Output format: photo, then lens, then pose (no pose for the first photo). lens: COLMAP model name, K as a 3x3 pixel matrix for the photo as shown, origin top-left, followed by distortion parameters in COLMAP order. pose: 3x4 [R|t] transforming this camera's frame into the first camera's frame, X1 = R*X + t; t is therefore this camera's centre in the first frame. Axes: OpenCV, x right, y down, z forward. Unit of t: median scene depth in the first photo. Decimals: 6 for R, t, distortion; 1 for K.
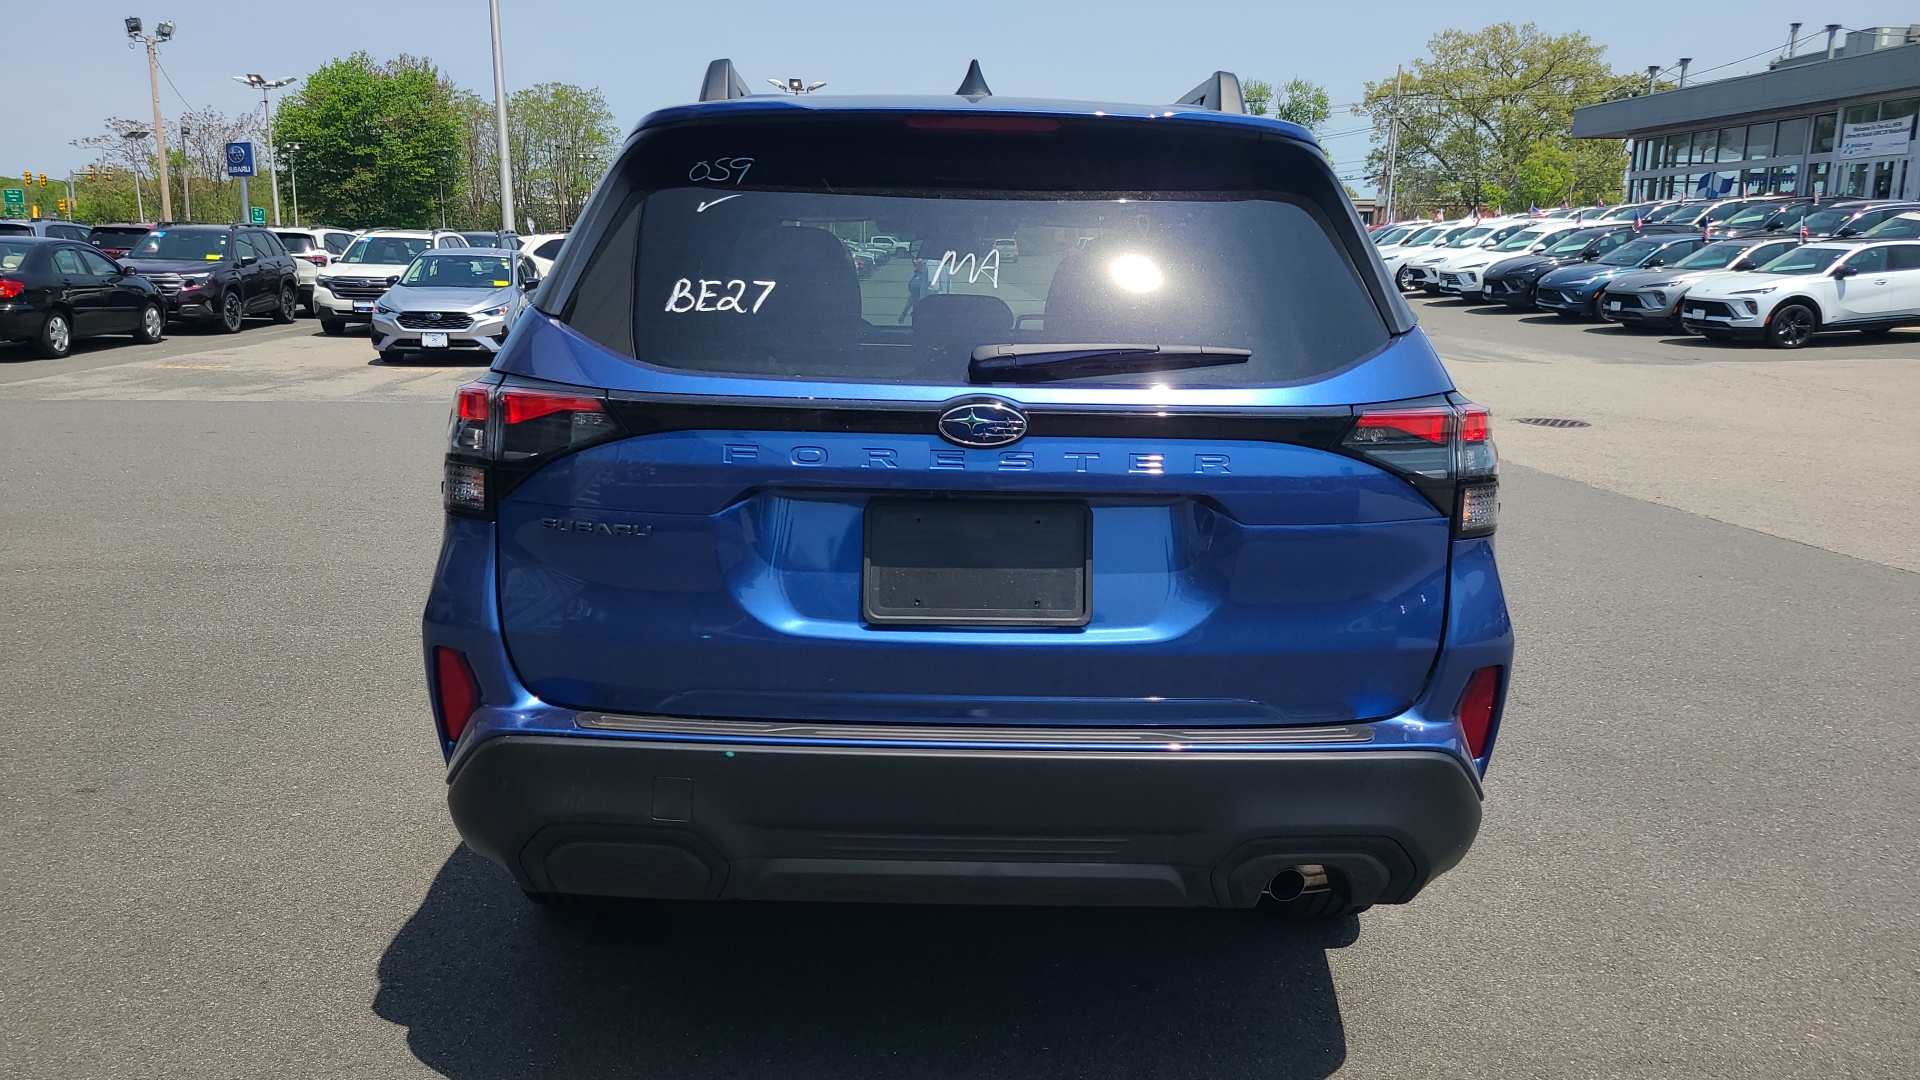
lens RADIAL K [[1445.7, 0, 951.3], [0, 1445.7, 534.1], [0, 0, 1]] dist [0.049997, -0.004134]
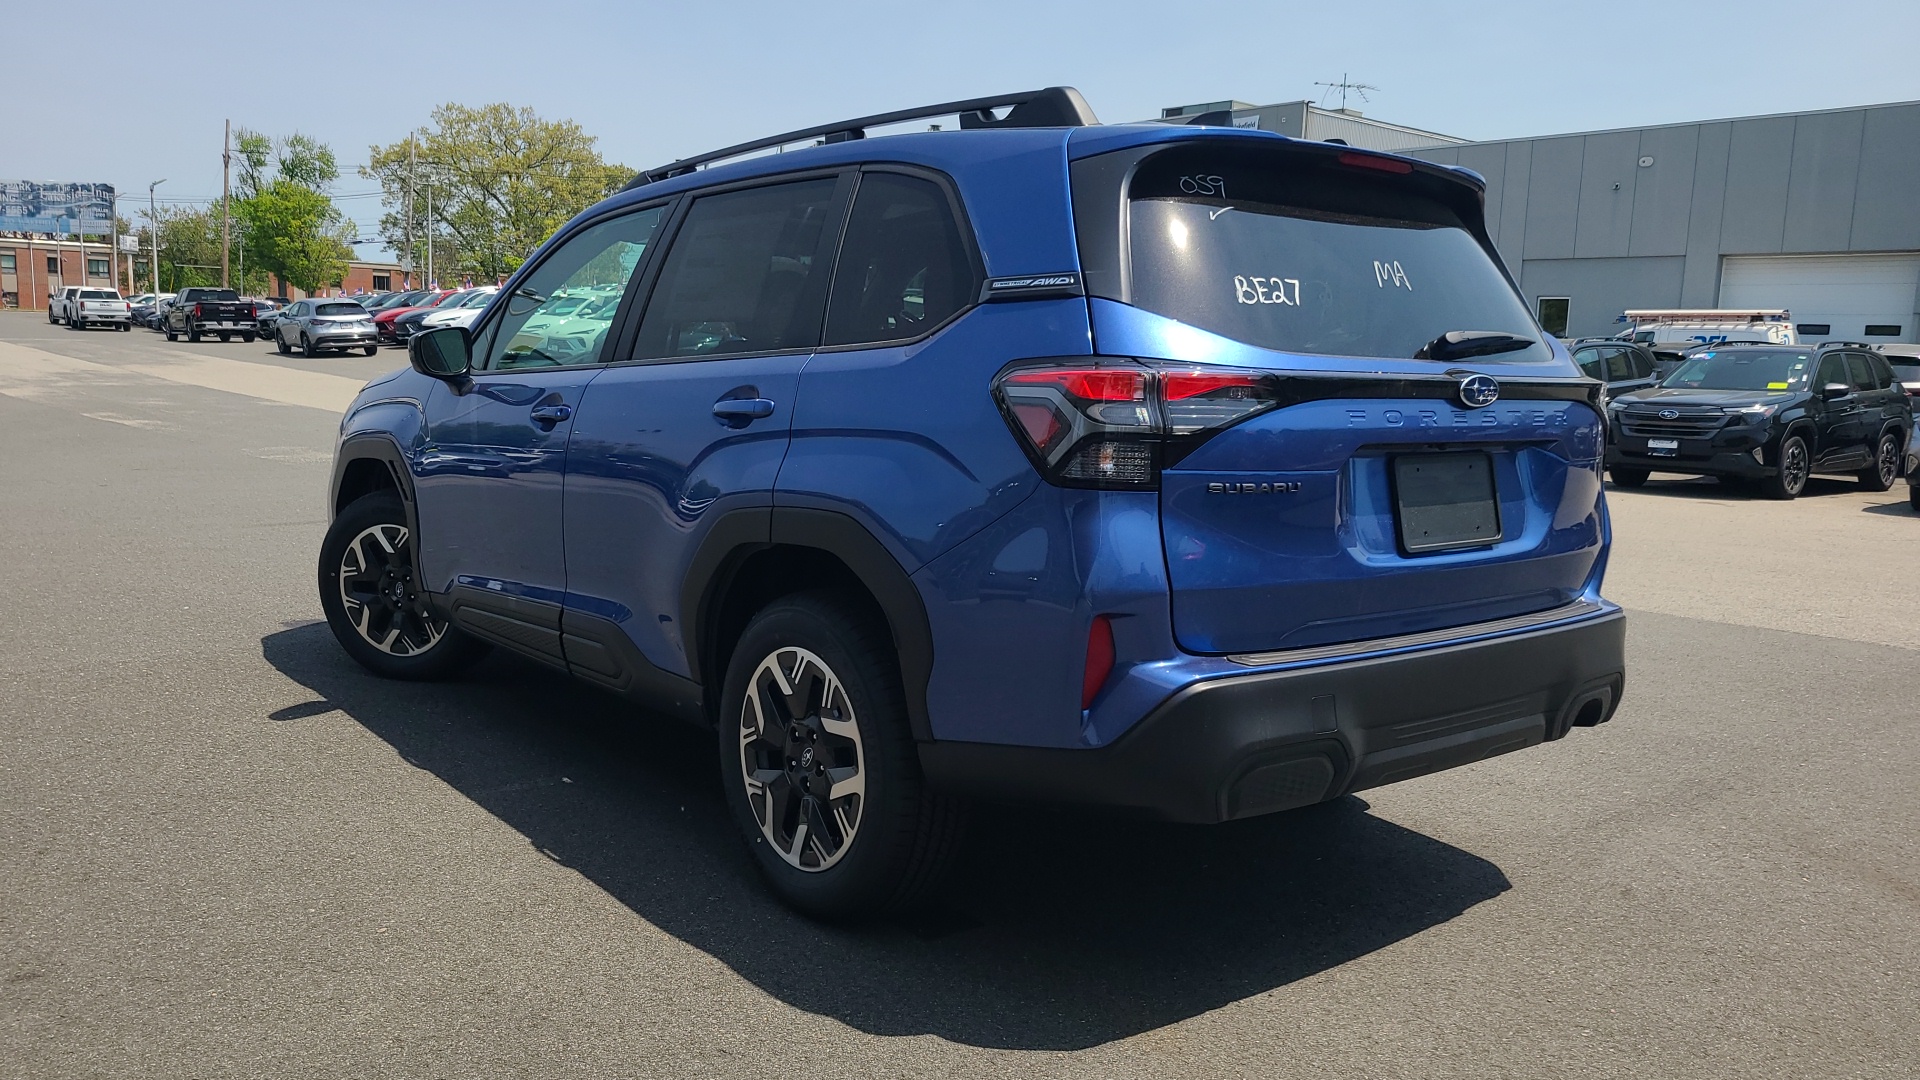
lens RADIAL K [[1445.7, 0, 951.3], [0, 1445.7, 534.1], [0, 0, 1]] dist [0.049997, -0.004134]
pose [[0.789430, -0.071658, 0.609644, -1.101655], [0.099741, 0.994939, -0.012209, 0.021435], [-0.605683, 0.070445, 0.792581, 0.234798]]
